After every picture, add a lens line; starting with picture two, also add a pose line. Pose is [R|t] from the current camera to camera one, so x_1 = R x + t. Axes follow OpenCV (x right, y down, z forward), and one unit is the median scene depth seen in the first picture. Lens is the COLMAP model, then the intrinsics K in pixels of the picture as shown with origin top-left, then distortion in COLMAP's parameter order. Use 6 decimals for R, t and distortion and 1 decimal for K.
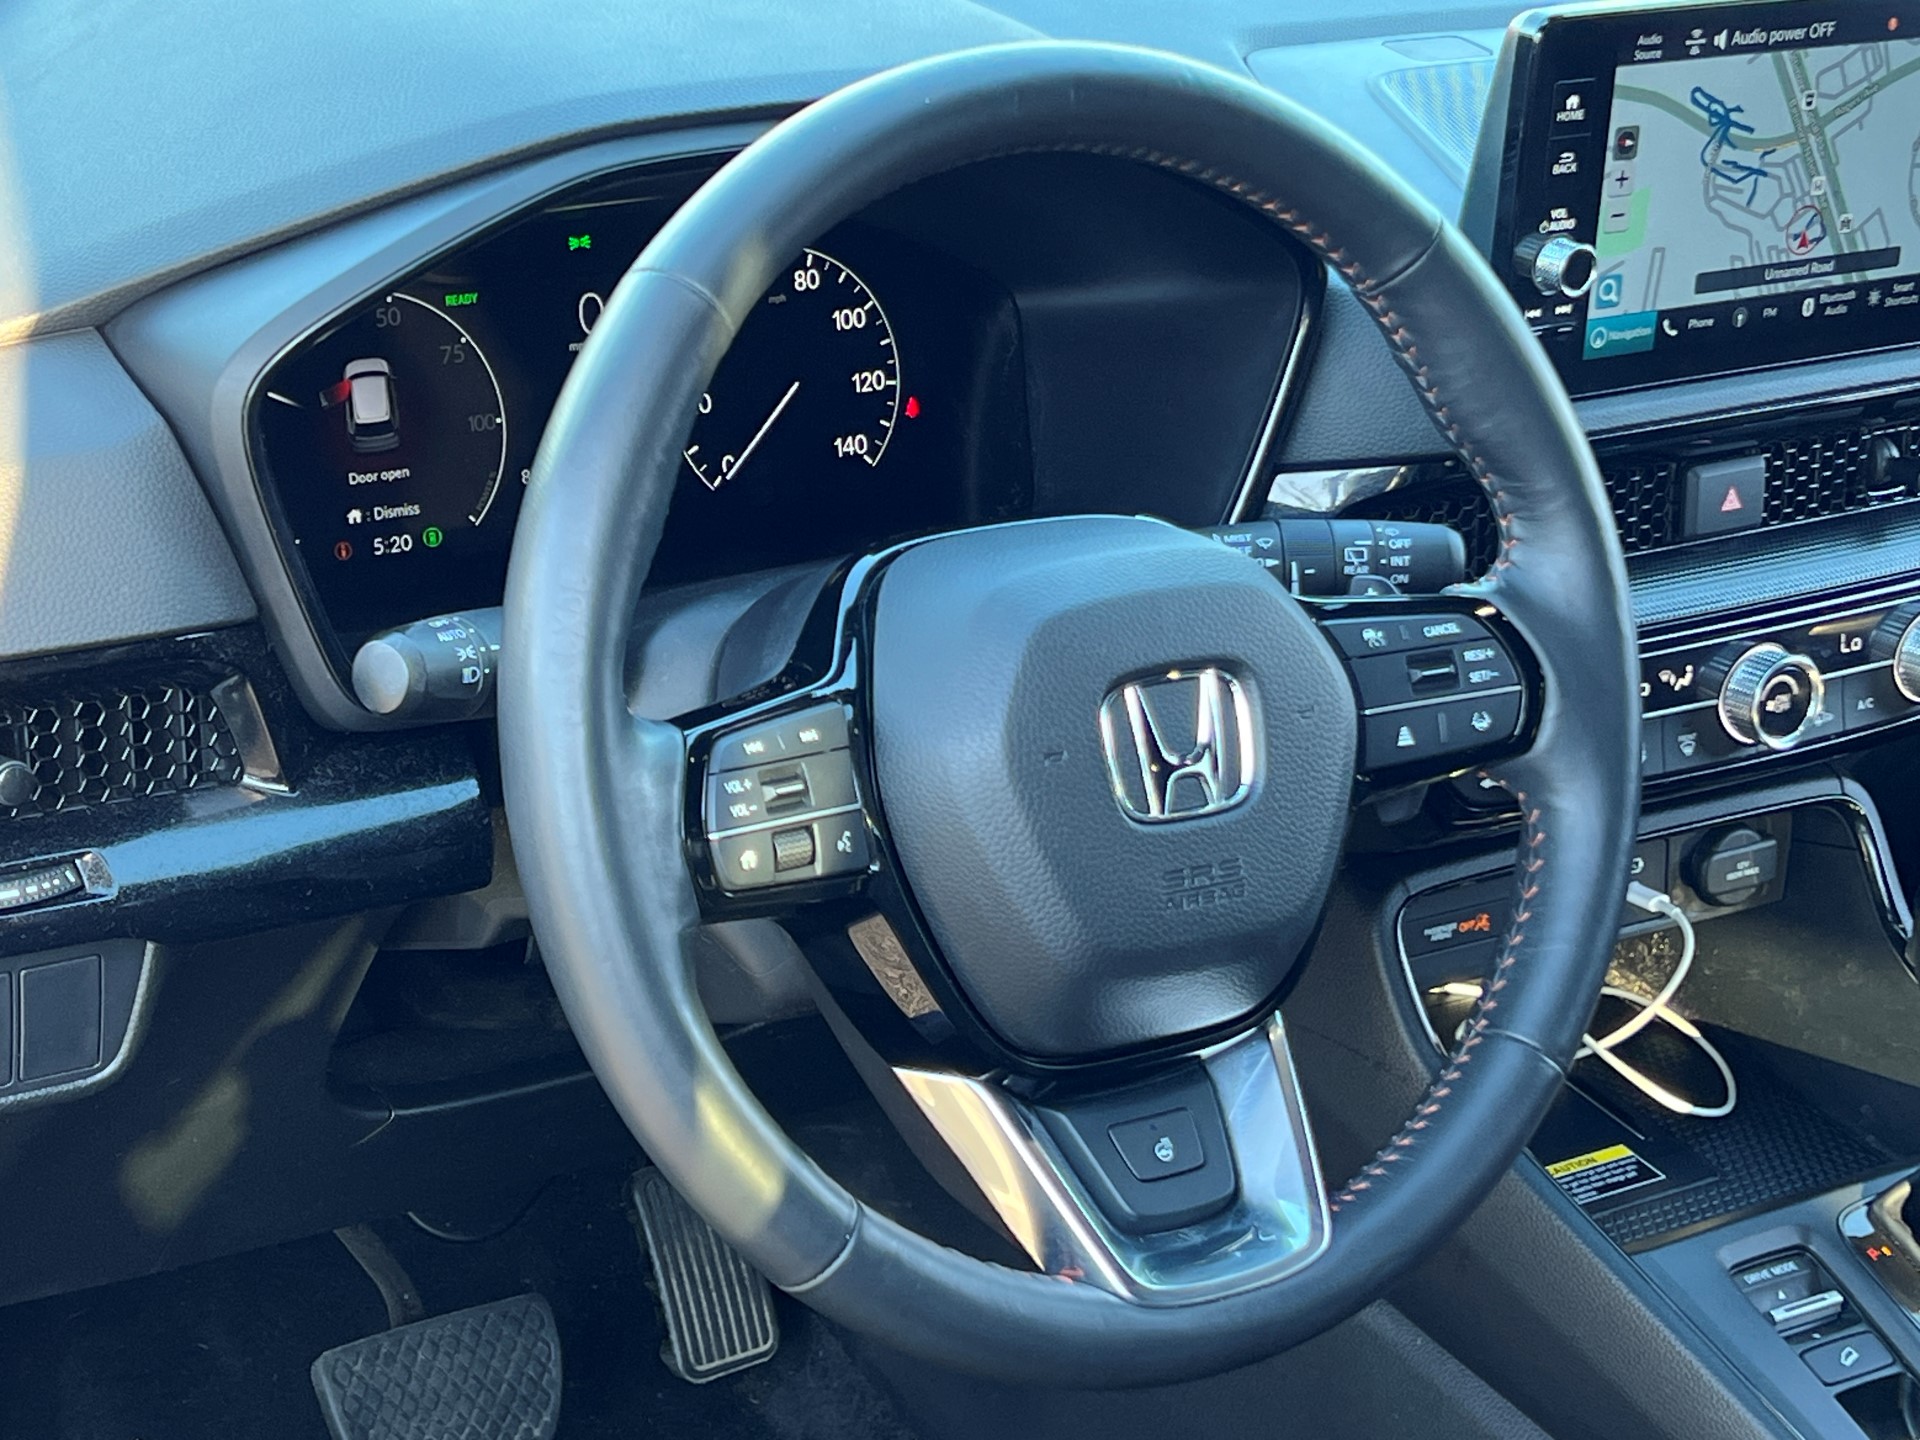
lens RADIAL K [[3735.8, 0, 951.2], [0, 3735.8, 709.6], [0, 0, 1]] dist [0.152482, 0.000000]
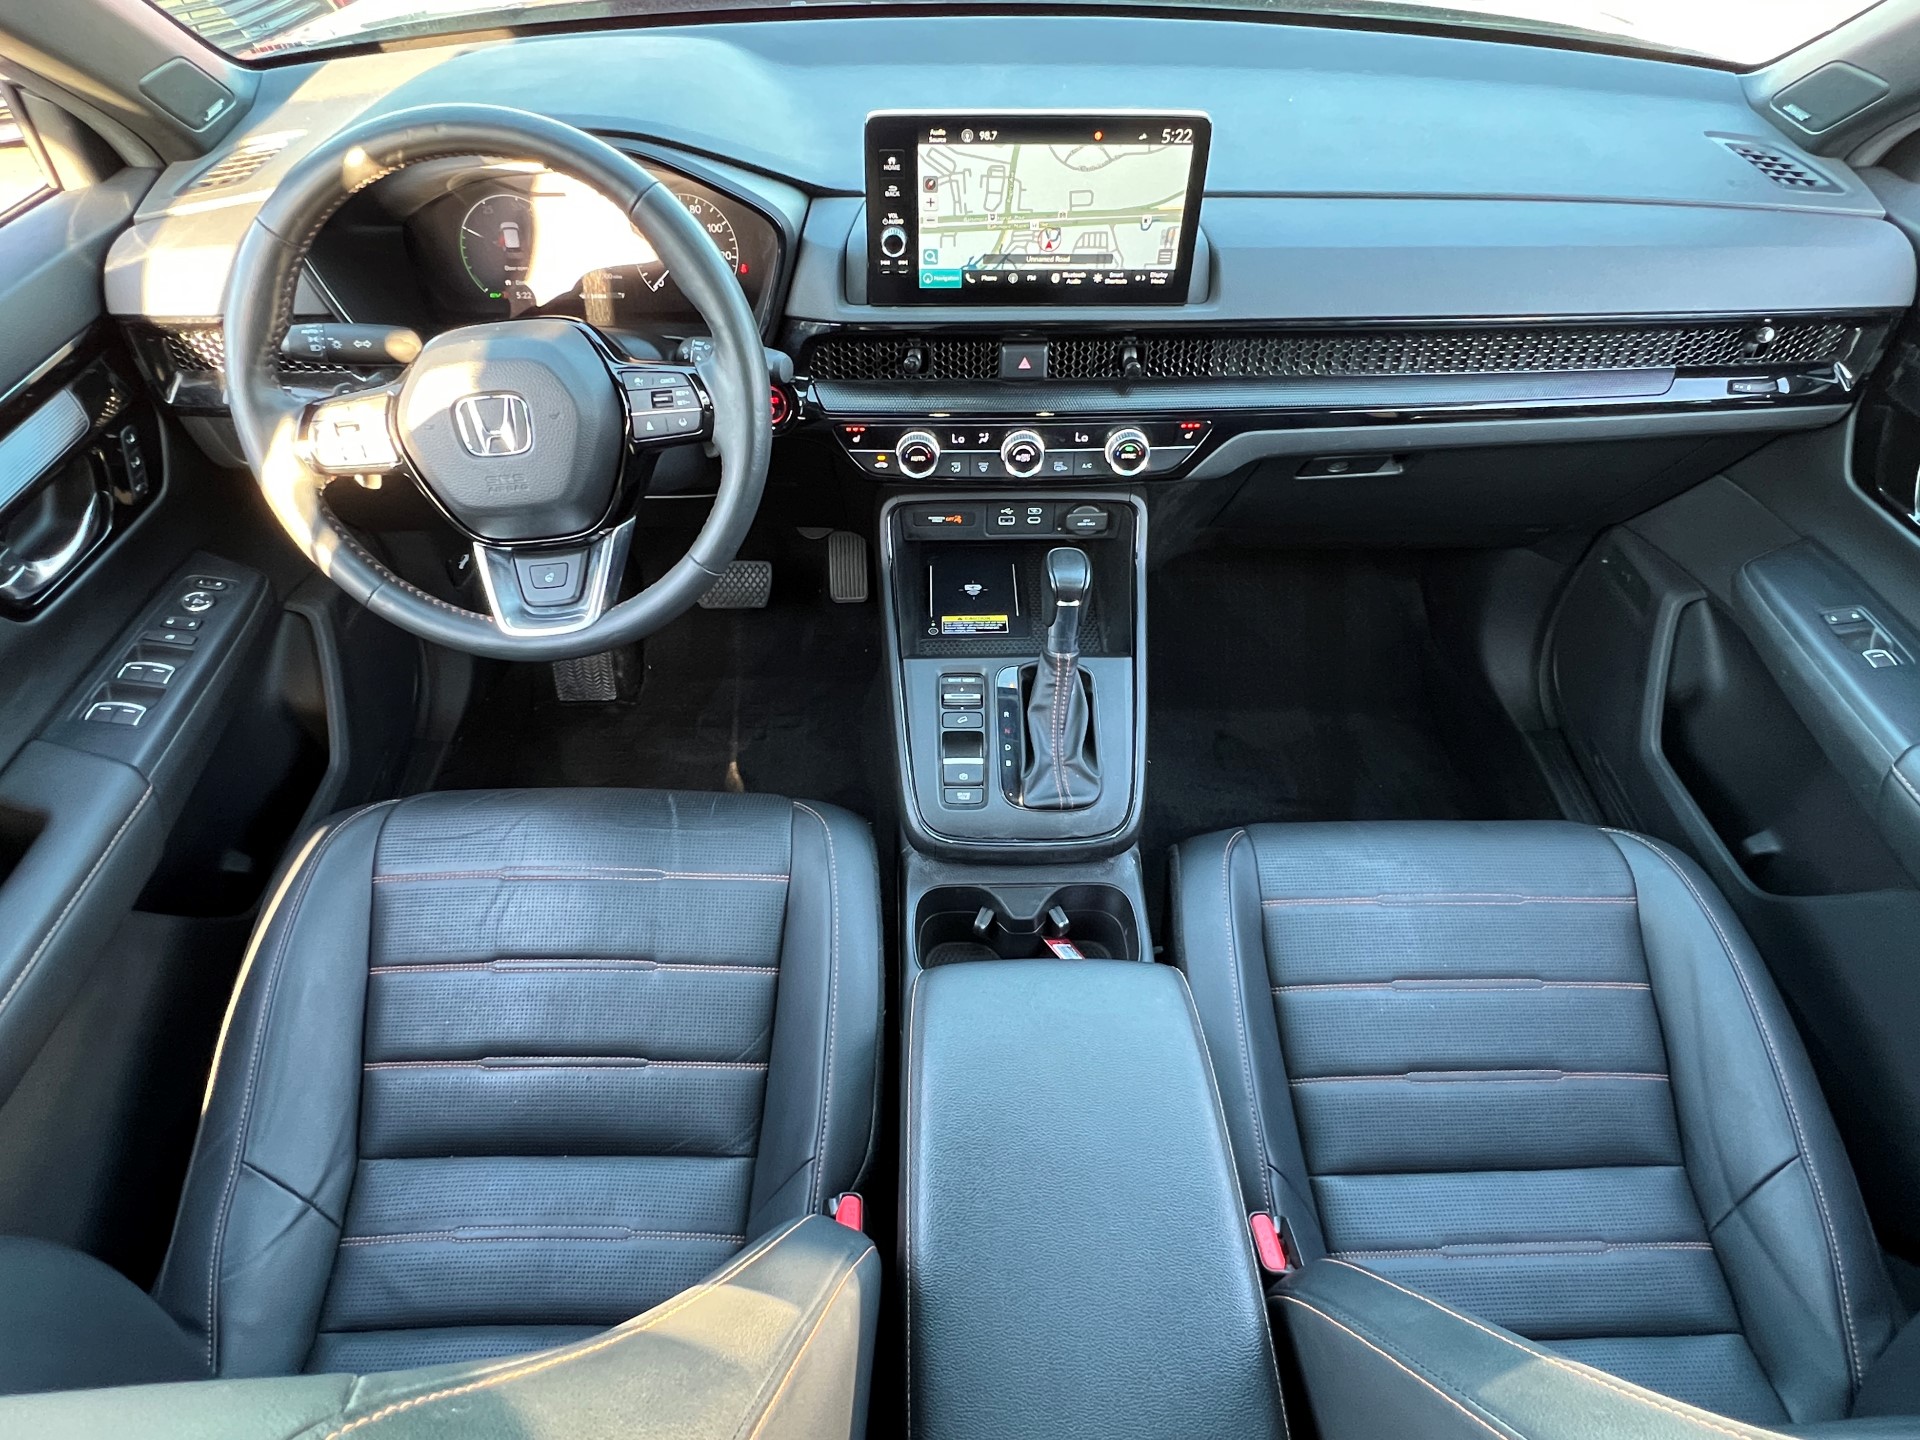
lens RADIAL K [[1046.2, 0, 957.2], [0, 1046.2, 732.7], [0, 0, 1]] dist [0.002088, 0.000036]
pose [[0.842358, 0.329064, -0.426790, 0.537487], [-0.154140, 0.905966, 0.394292, -0.100530], [0.516404, -0.266350, 0.813870, 0.414596]]
